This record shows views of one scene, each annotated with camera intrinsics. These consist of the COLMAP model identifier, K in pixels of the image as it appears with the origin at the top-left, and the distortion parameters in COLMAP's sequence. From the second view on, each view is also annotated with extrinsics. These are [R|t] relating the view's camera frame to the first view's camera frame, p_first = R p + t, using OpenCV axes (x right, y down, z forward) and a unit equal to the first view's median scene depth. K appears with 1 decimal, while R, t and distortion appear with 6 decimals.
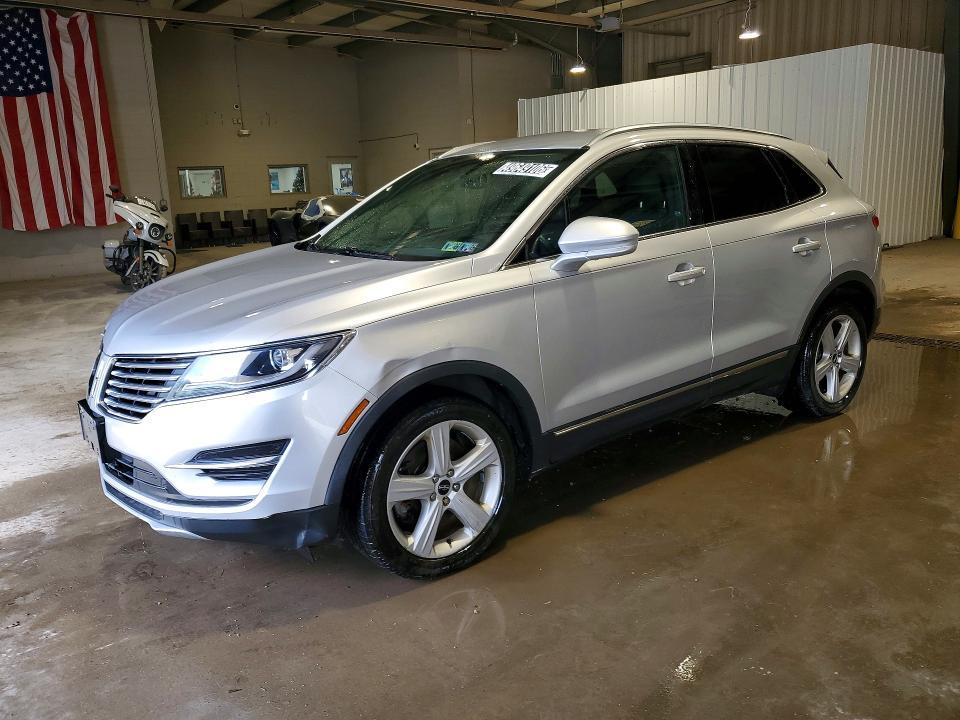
lens RADIAL K [[765.9, 0, 479.6], [0, 765.9, 326.4], [0, 0, 1]] dist [0.042371, 0.005367]
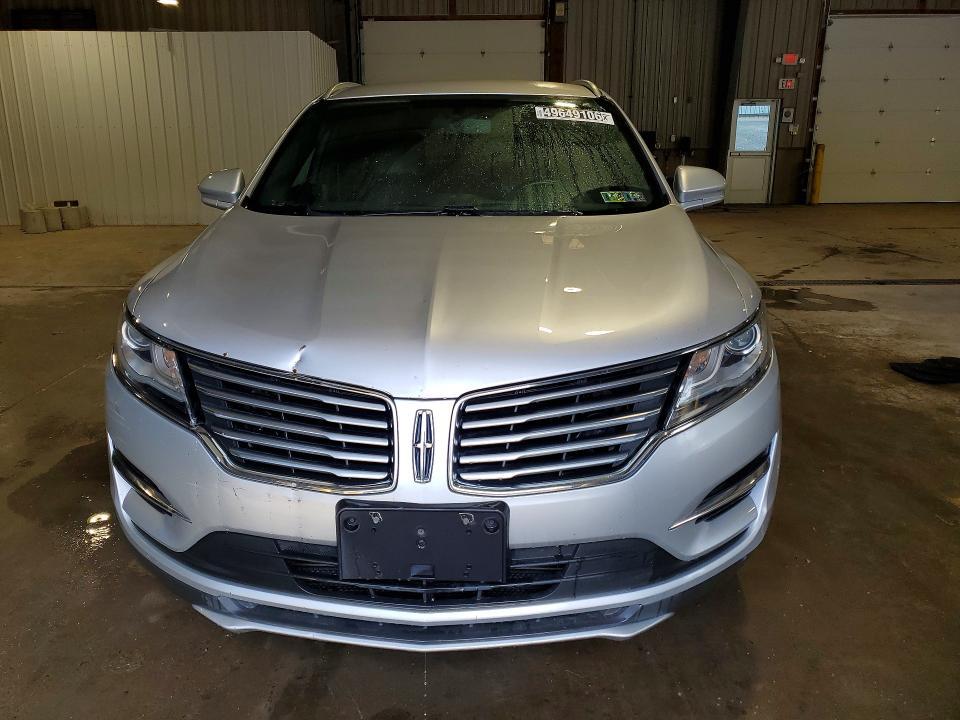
lens RADIAL K [[746.9, 0, 480.0], [0, 746.9, 360.0], [0, 0, 1]] dist [0.043260, 0.007650]
pose [[0.624204, -0.183514, 0.759402, -0.193716], [0.139138, 0.982594, 0.123083, -0.011514], [-0.768772, 0.028833, 0.638873, 0.144695]]
